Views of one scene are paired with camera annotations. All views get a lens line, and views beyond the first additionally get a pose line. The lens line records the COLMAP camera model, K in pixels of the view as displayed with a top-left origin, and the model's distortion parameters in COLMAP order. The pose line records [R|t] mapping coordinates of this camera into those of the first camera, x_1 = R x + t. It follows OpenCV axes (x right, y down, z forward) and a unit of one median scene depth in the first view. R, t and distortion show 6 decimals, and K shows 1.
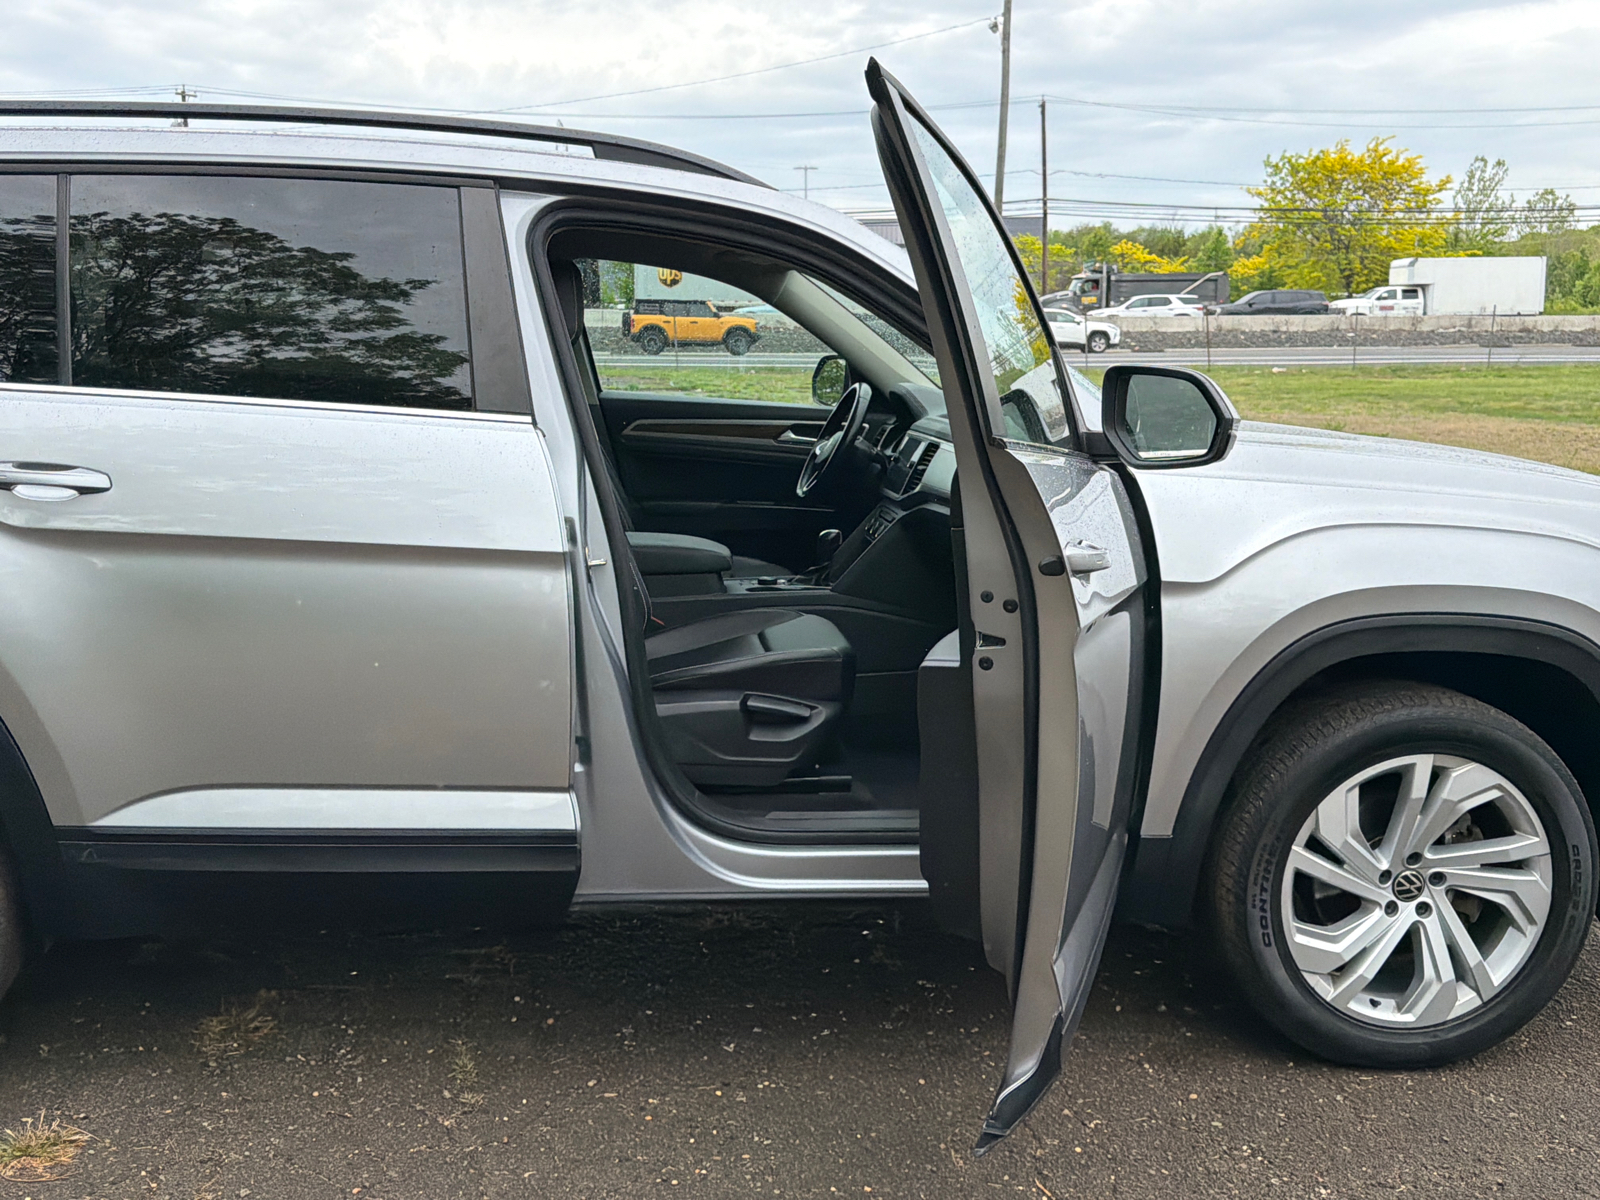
lens RADIAL K [[1246.2, 0, 856.1], [0, 1246.2, 579.0], [0, 0, 1]] dist [0.031509, -0.007345]
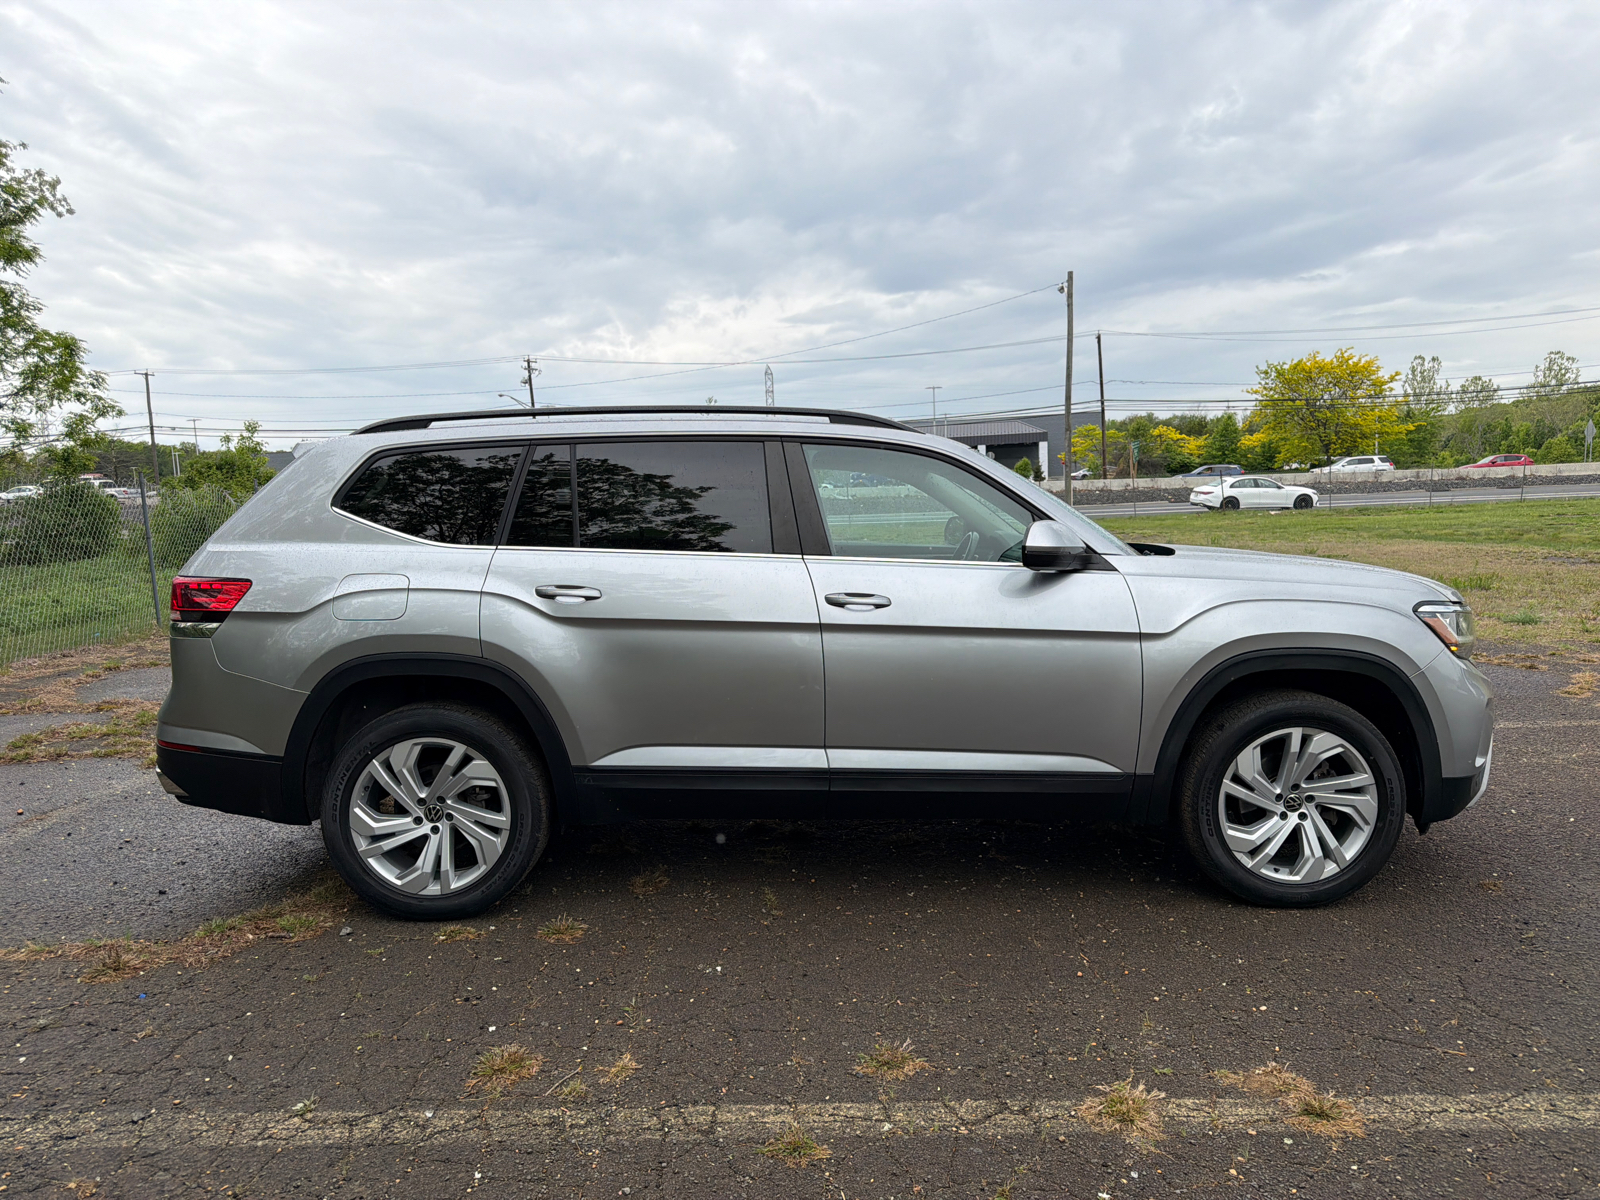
lens RADIAL K [[1234.9, 0, 800.1], [0, 1234.9, 593.0], [0, 0, 1]] dist [0.020834, -0.027096]
pose [[0.989721, -0.025539, -0.140714, 0.003811], [0.010514, 0.994257, -0.106502, 0.128039], [0.142626, 0.103928, 0.984305, -0.852633]]
